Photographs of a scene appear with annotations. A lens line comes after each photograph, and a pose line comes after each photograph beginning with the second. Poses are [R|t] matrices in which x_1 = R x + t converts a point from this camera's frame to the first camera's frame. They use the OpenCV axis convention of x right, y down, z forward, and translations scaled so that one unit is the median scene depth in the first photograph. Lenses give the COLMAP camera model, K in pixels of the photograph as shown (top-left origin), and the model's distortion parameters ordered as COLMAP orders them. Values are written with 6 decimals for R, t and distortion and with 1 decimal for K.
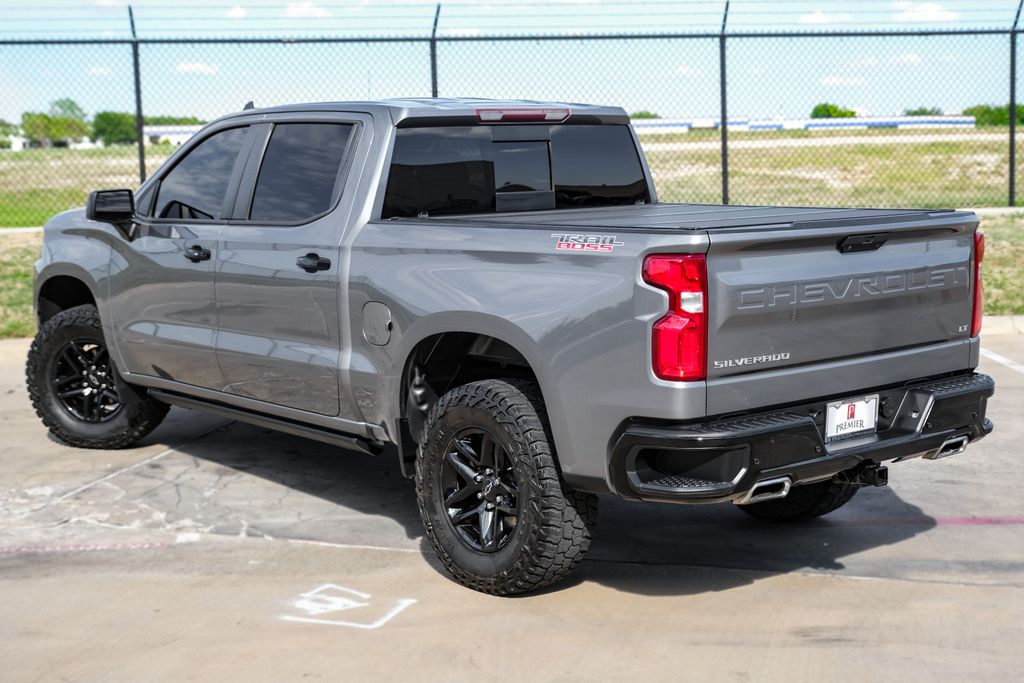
lens RADIAL K [[1462.5, 0, 512.0], [0, 1462.5, 341.5], [0, 0, 1]] dist [0.012372, 0.061604]
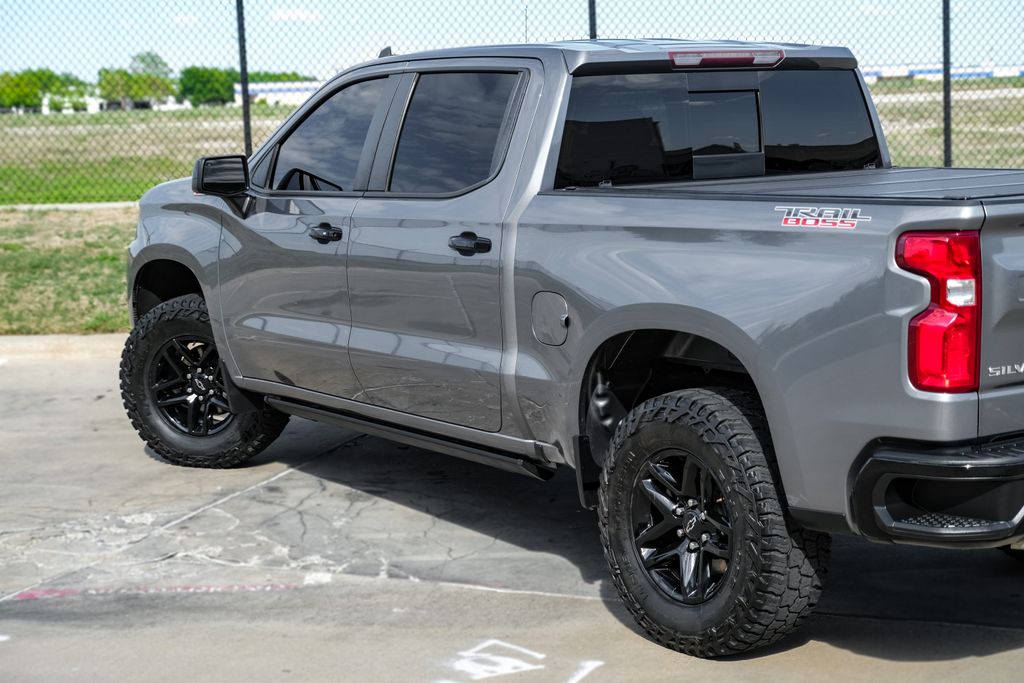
lens RADIAL K [[1605.6, 0, 481.5], [0, 1605.6, 347.0], [0, 0, 1]] dist [0.007156, 0.147635]
pose [[0.997327, 0.000498, -0.073068, -0.061521], [0.000589, 0.999890, 0.014847, -0.009197], [0.073067, -0.014850, 0.997216, 0.104756]]
